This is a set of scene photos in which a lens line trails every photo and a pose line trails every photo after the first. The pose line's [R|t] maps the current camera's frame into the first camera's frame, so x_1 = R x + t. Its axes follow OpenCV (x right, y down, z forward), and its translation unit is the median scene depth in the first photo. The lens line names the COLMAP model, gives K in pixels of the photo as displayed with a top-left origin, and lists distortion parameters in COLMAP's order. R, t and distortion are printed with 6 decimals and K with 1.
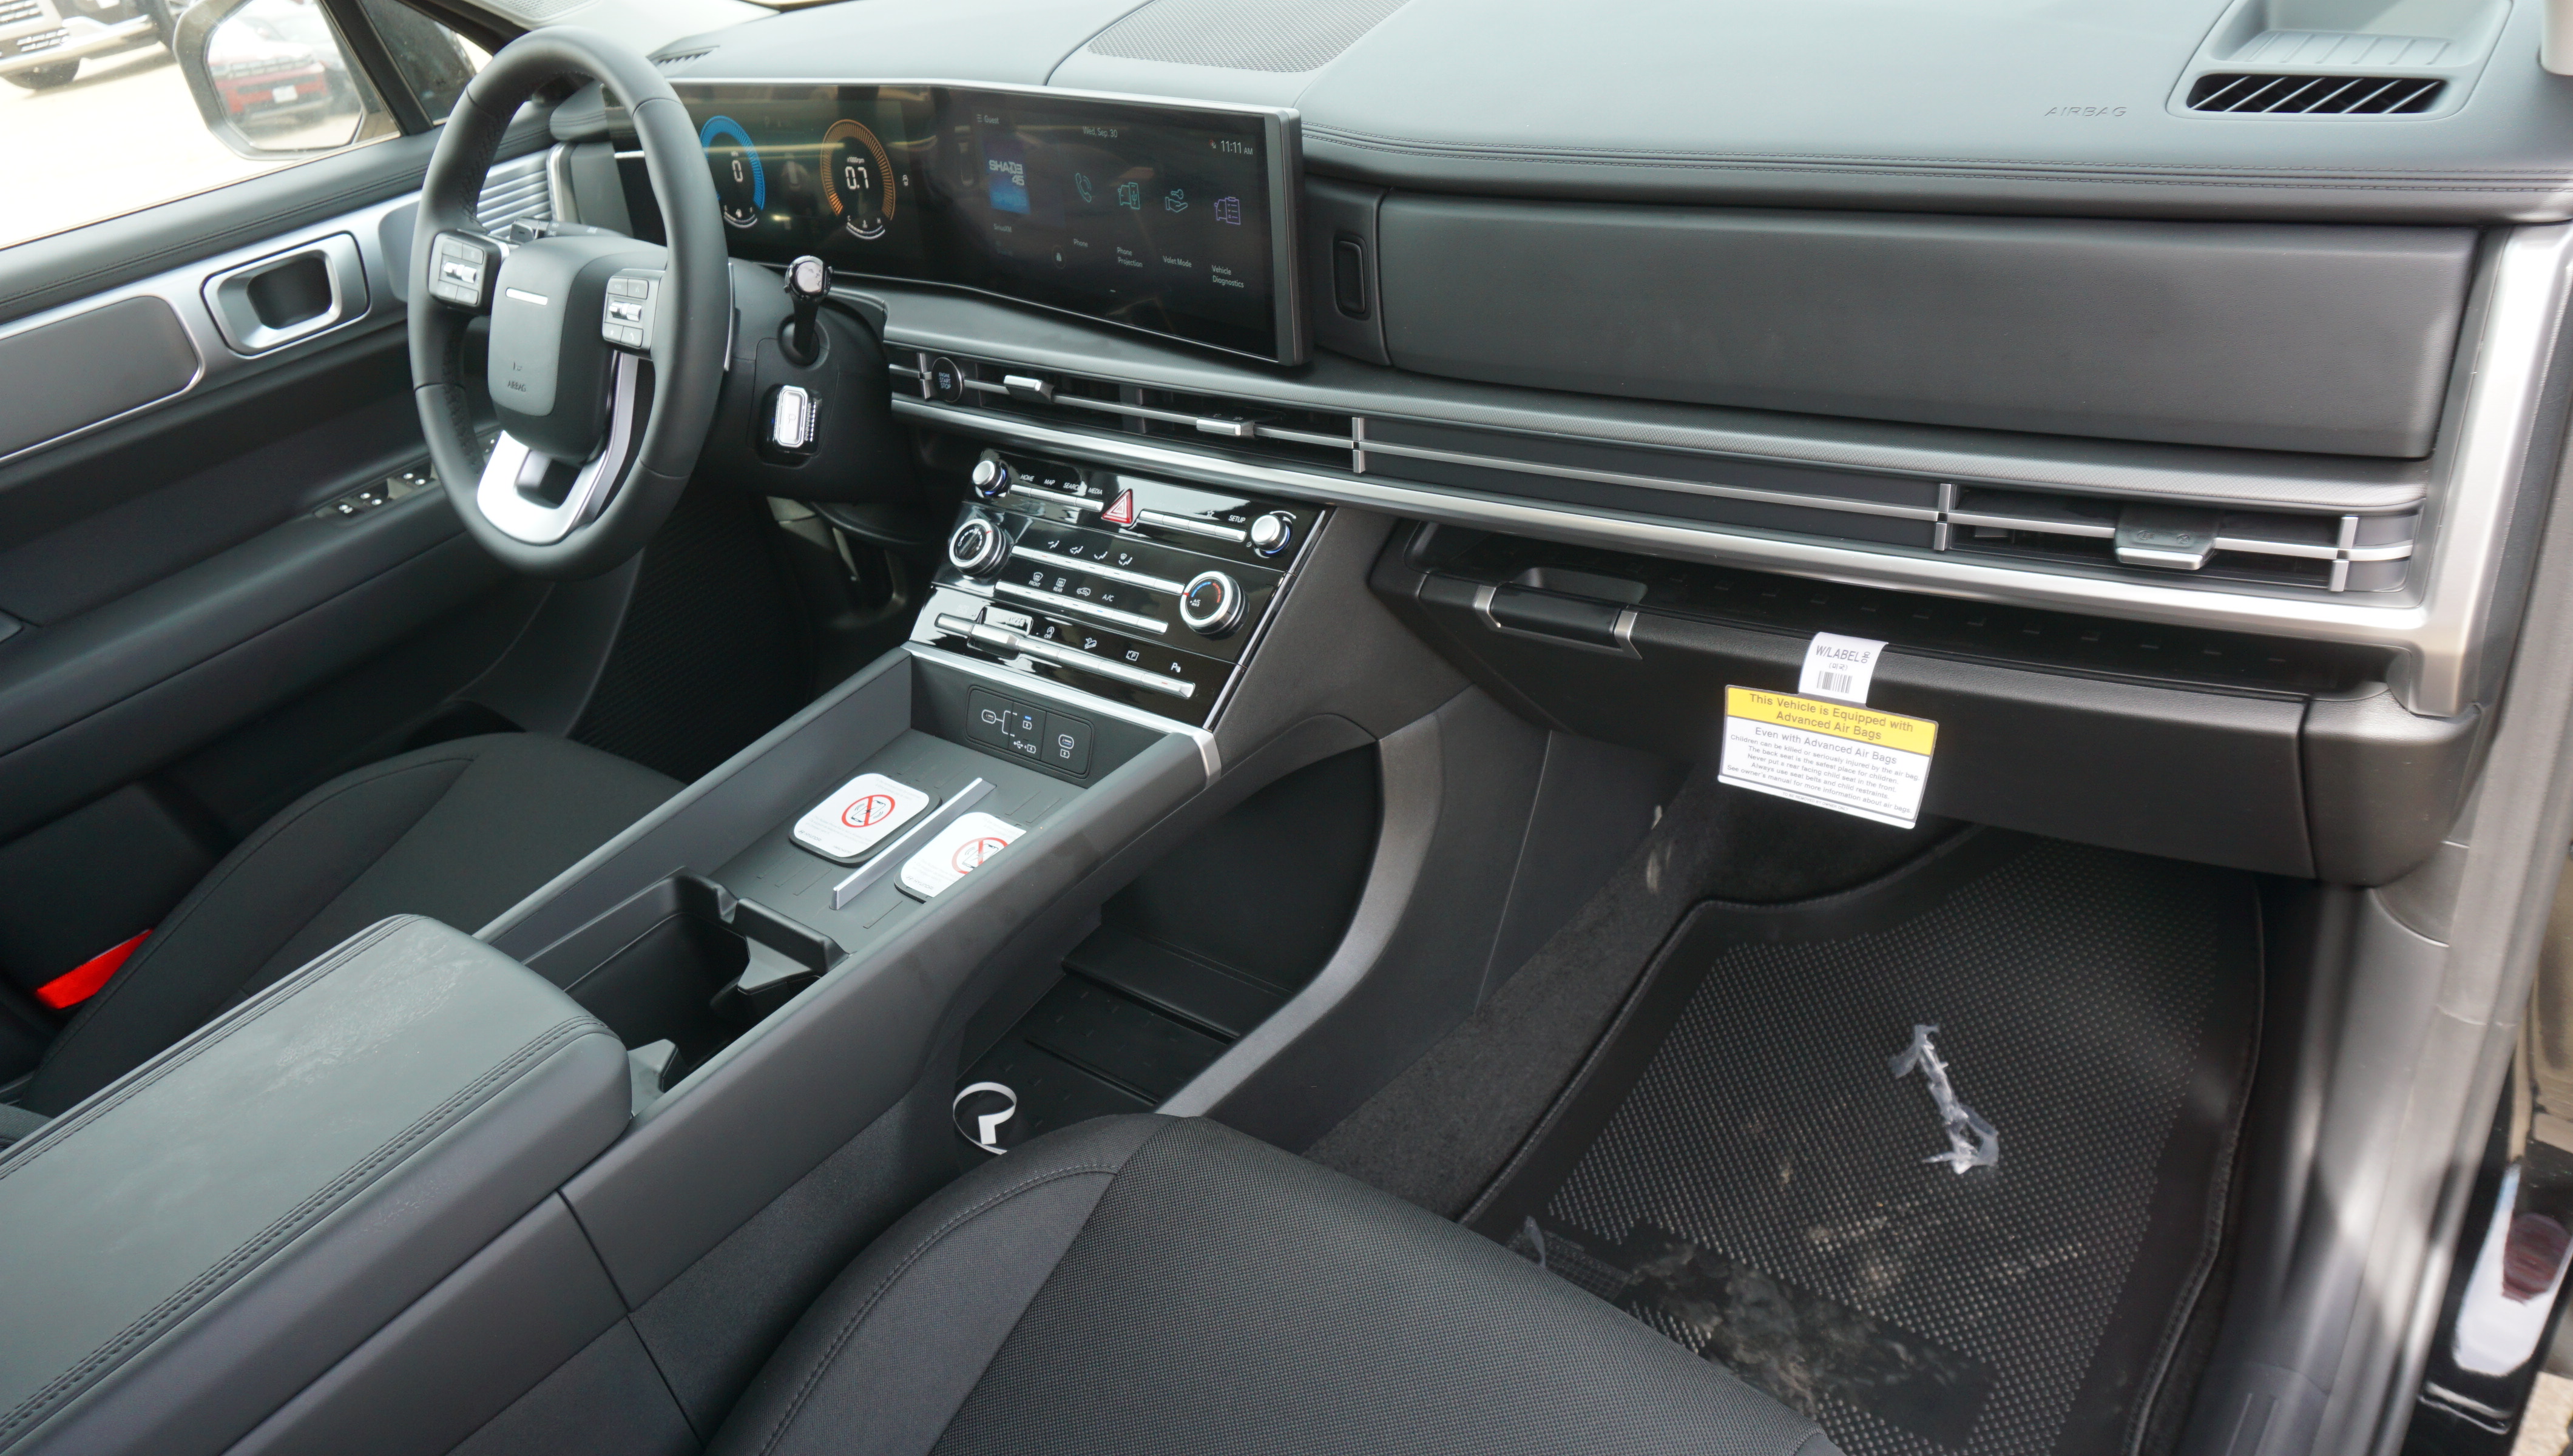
lens RADIAL K [[1711.3, 0, 1300.4], [0, 1711.3, 730.7], [0, 0, 1]] dist [-0.039508, 0.027784]
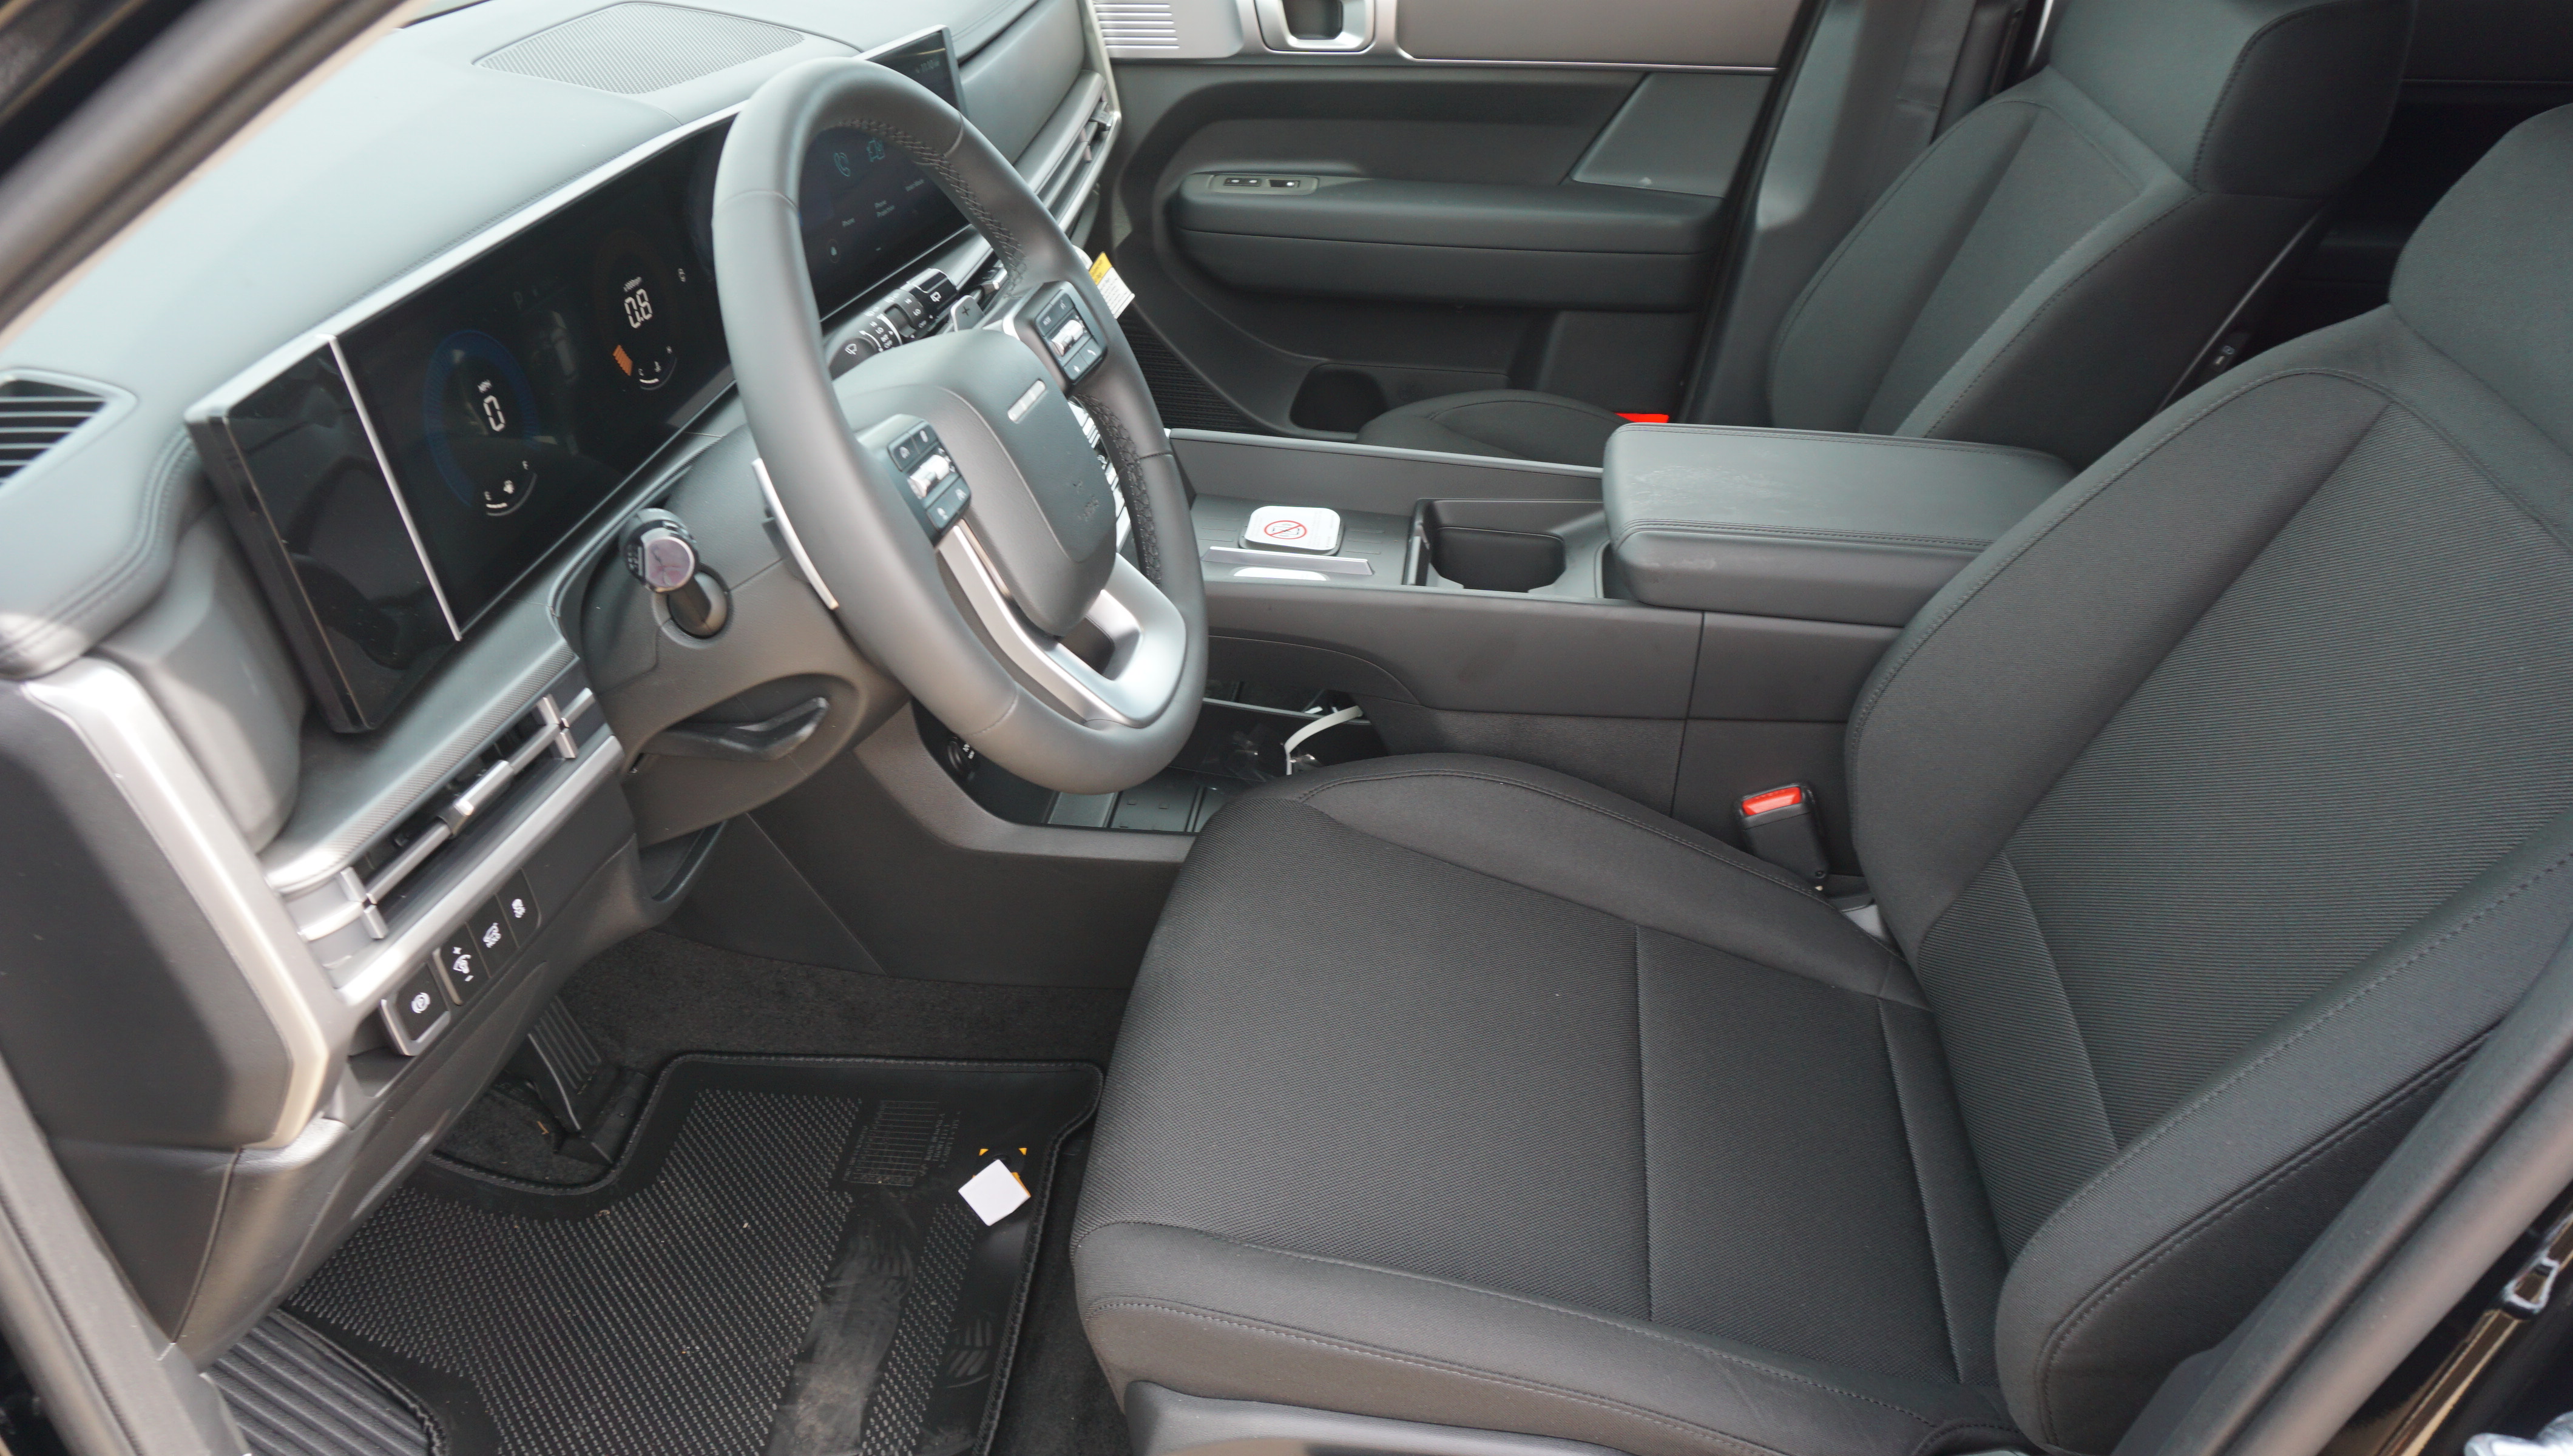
lens RADIAL K [[1719.1, 0, 1300.1], [0, 1719.1, 730.2], [0, 0, 1]] dist [-0.066092, 0.055183]
pose [[-0.512895, -0.331376, 0.791915, -1.267064], [0.517586, 0.616587, 0.593232, -0.603369], [-0.684867, 0.714150, -0.144729, 1.256094]]
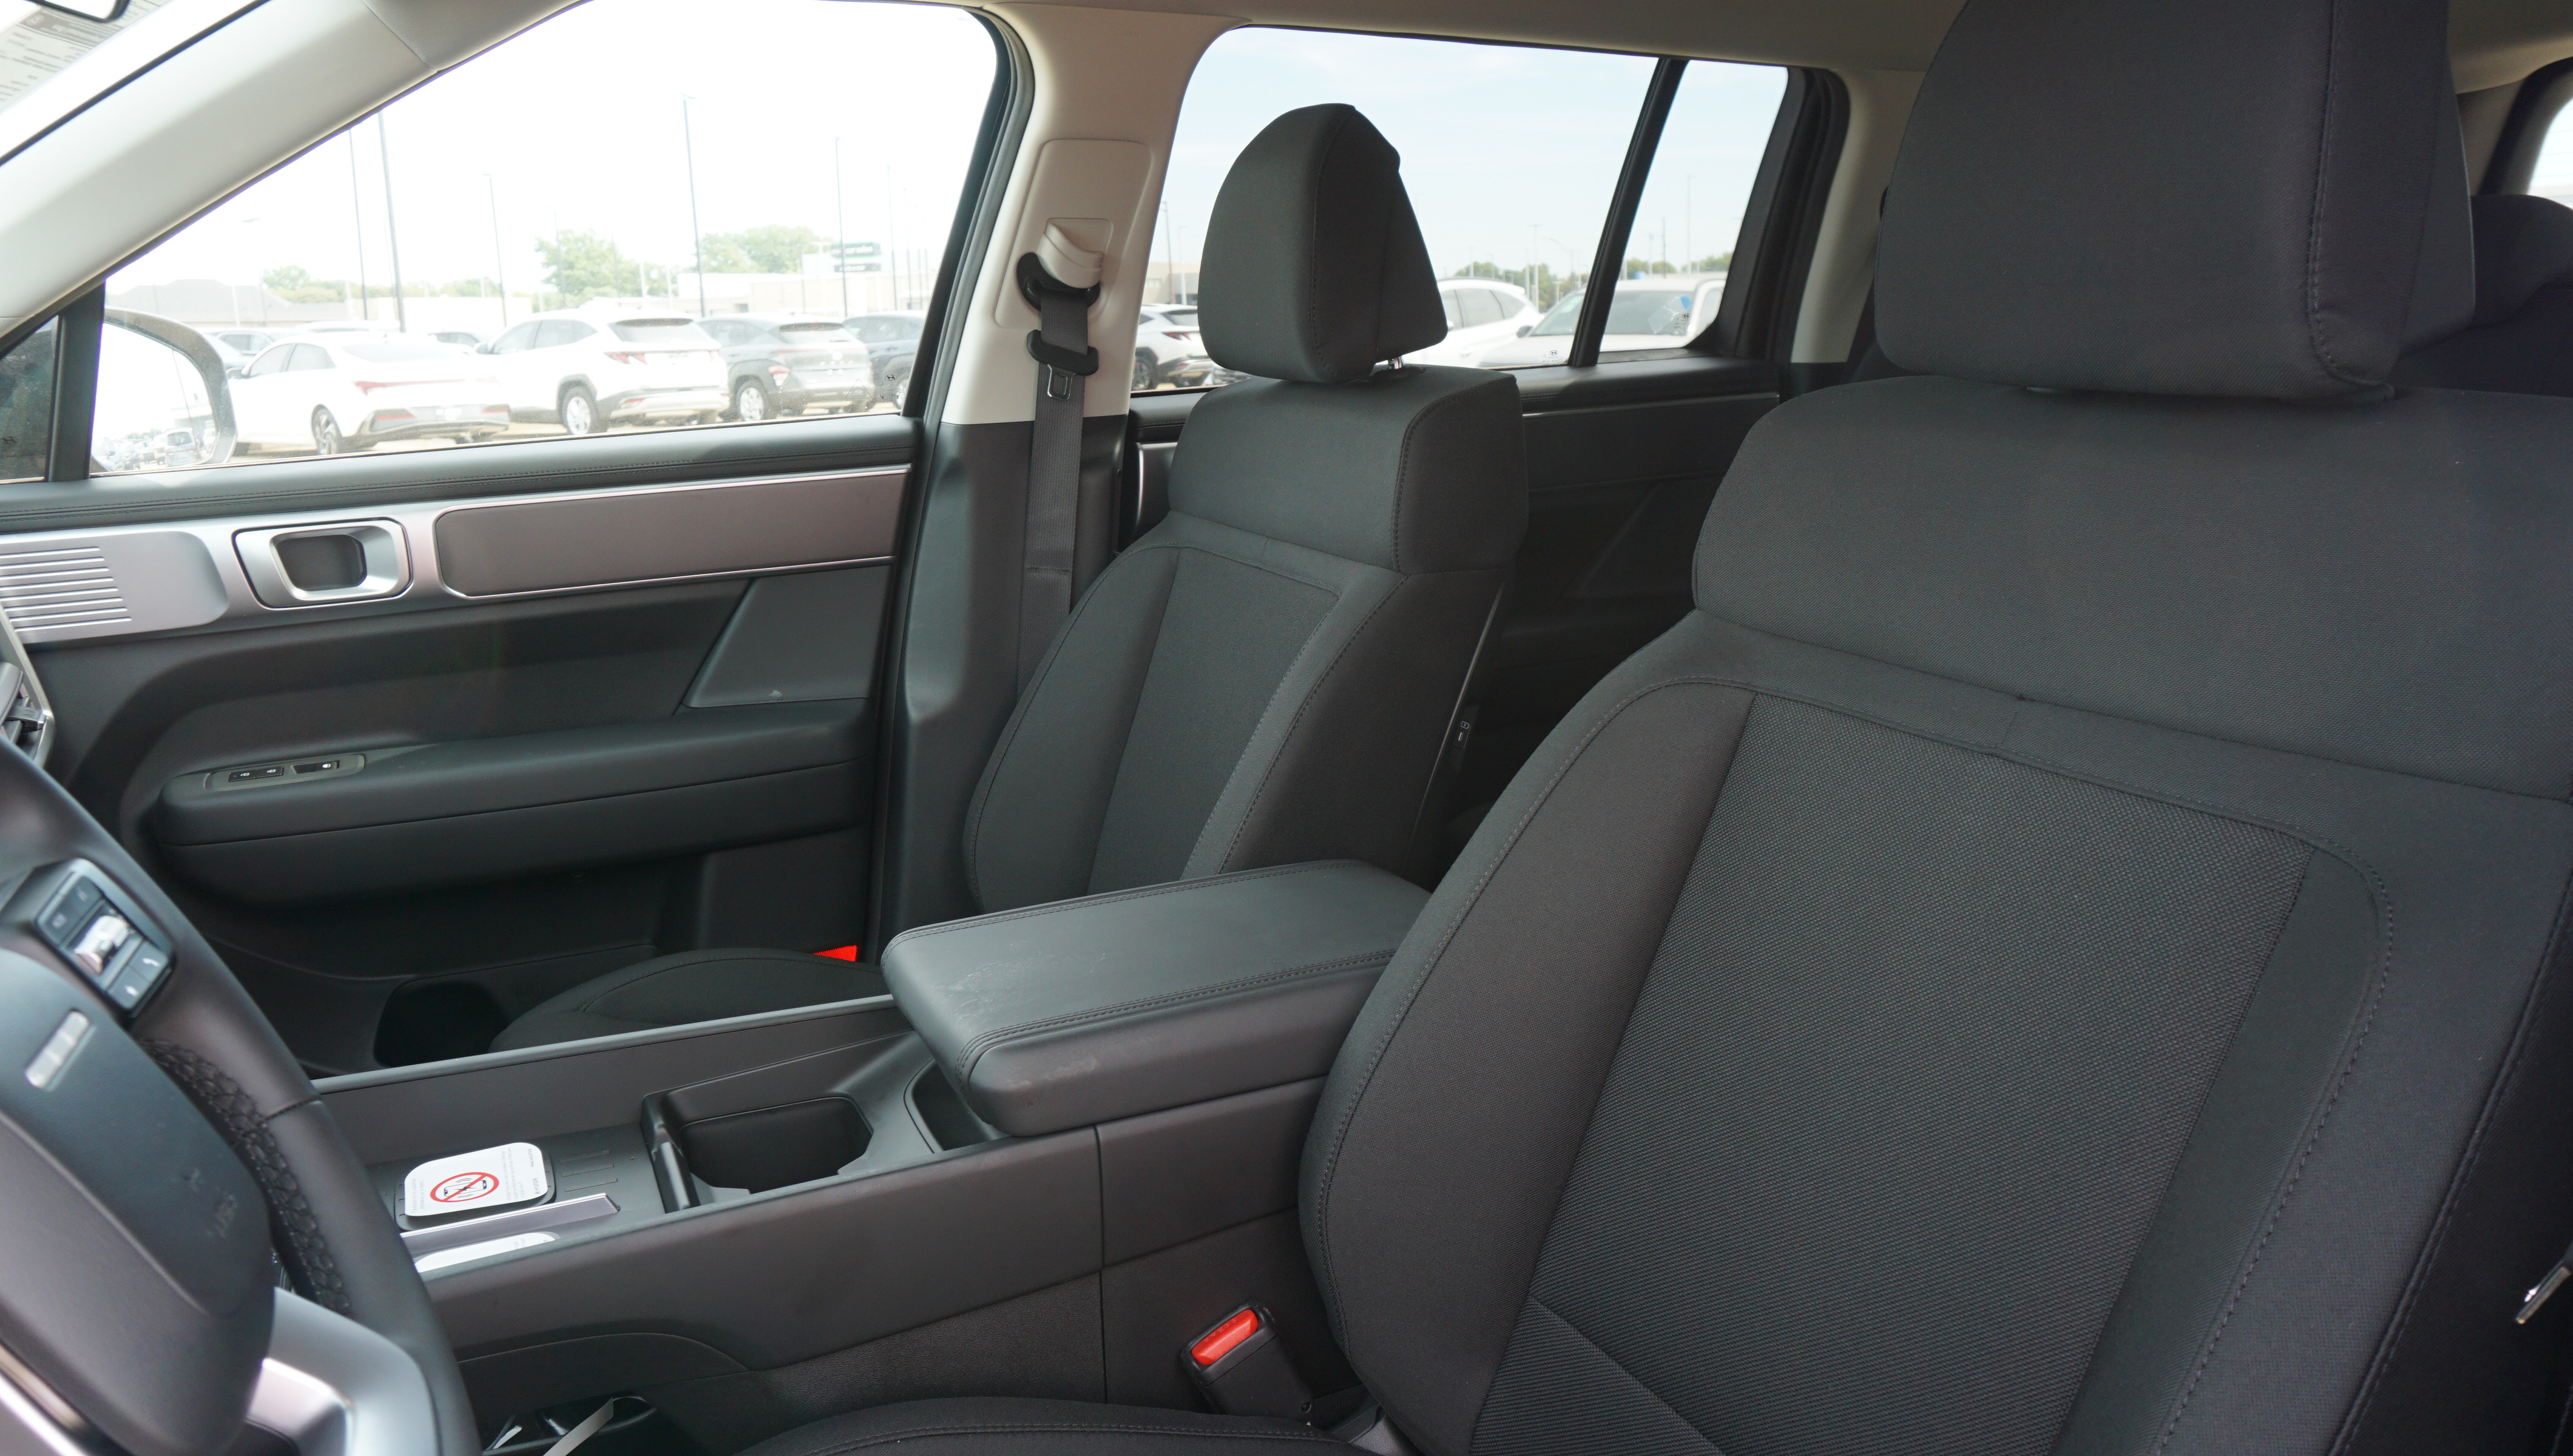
lens RADIAL K [[1711.3, 0, 1300.4], [0, 1711.3, 730.7], [0, 0, 1]] dist [-0.039508, 0.027784]
pose [[-0.892690, 0.056976, 0.447055, -0.986300], [0.355409, 0.698948, 0.620610, -0.496751], [-0.277108, 0.712899, -0.644194, 1.248093]]
